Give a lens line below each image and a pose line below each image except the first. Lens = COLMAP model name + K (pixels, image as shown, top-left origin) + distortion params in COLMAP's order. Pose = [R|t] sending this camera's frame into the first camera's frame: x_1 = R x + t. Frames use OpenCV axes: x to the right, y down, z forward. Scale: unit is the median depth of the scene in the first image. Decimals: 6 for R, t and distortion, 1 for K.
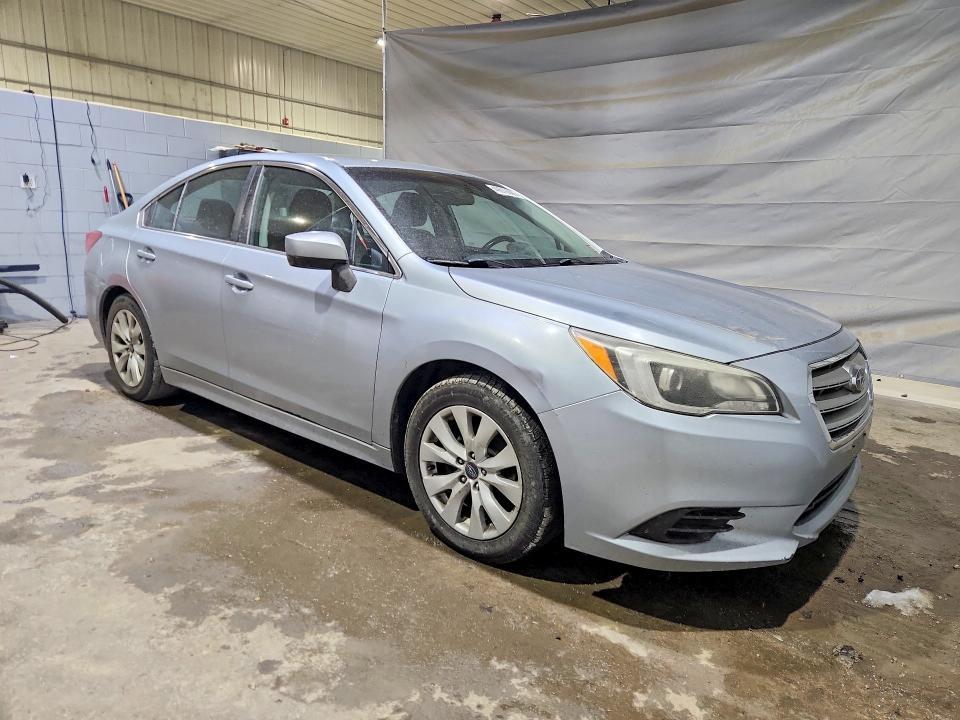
lens RADIAL K [[655.8, 0, 480.0], [0, 655.8, 360.0], [0, 0, 1]] dist [0.036558, -0.000441]
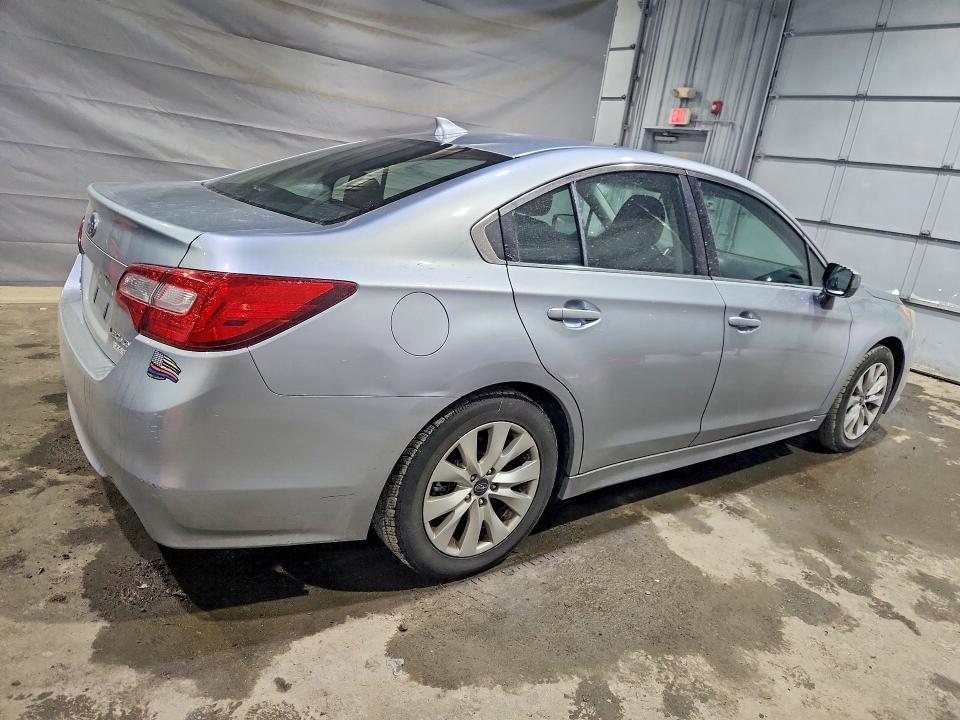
lens RADIAL K [[665.2, 0, 480.0], [0, 665.2, 360.0], [0, 0, 1]] dist [0.017987, 0.001640]
pose [[0.205973, -0.282967, 0.936752, -1.194921], [0.074514, 0.959035, 0.273314, -0.315481], [-0.975717, 0.013506, 0.218620, 1.053365]]
